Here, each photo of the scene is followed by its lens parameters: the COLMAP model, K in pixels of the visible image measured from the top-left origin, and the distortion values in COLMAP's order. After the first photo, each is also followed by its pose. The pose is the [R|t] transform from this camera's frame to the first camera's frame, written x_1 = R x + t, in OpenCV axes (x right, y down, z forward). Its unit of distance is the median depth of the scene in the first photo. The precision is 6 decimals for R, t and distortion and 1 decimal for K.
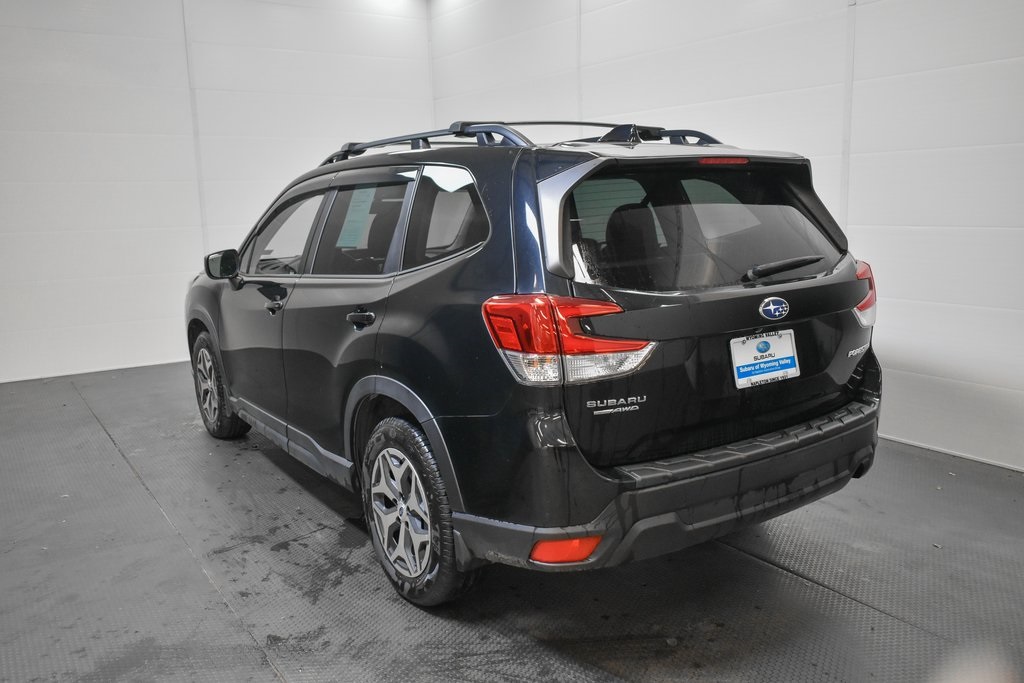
lens RADIAL K [[792.7, 0, 508.2], [0, 792.7, 341.6], [0, 0, 1]] dist [-0.024093, 0.011257]
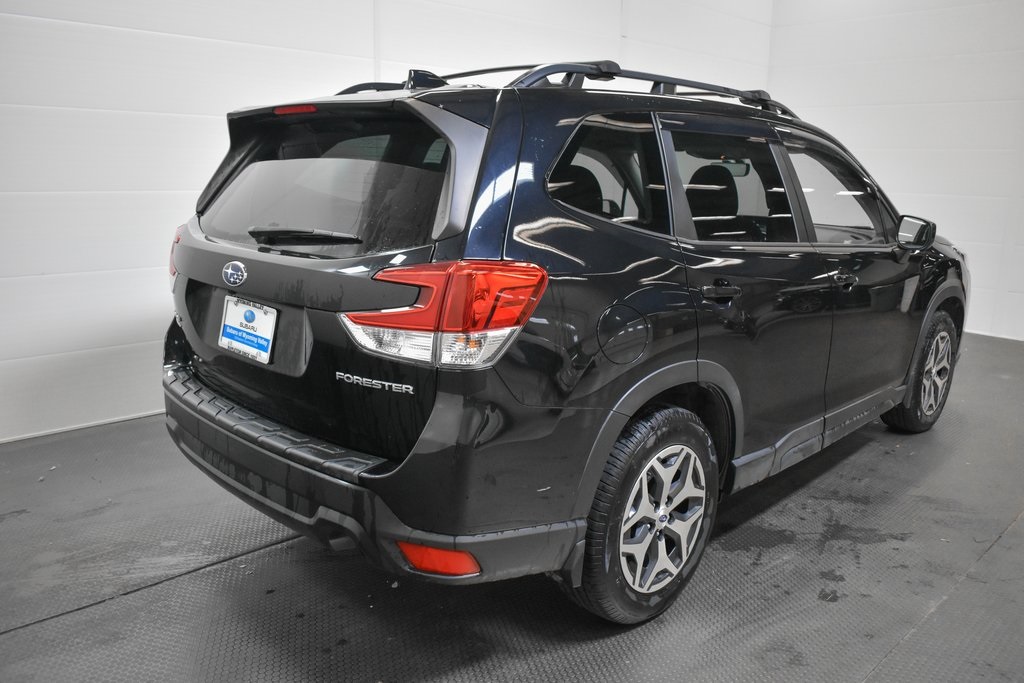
lens RADIAL K [[792.7, 0, 513.3], [0, 792.7, 345.8], [0, 0, 1]] dist [-0.024093, 0.011257]
pose [[0.195251, 0.248880, -0.948649, 1.317419], [-0.193536, 0.958024, 0.211506, -0.223179], [0.961468, 0.142301, 0.235222, 1.134757]]
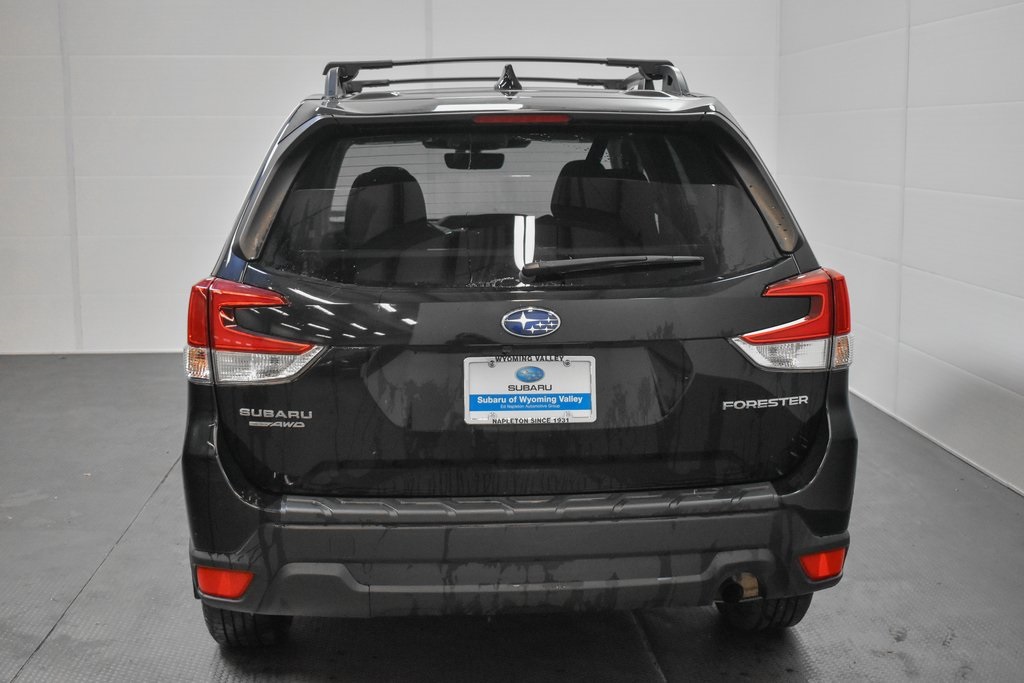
lens RADIAL K [[1305.2, 0, 513.3], [0, 1305.2, 338.7], [0, 0, 1]] dist [-0.027780, 0.000000]
pose [[0.873456, 0.097890, -0.476962, 0.923330], [-0.103900, 0.994492, 0.013835, -0.043140], [0.475689, 0.037472, 0.878815, -0.072128]]
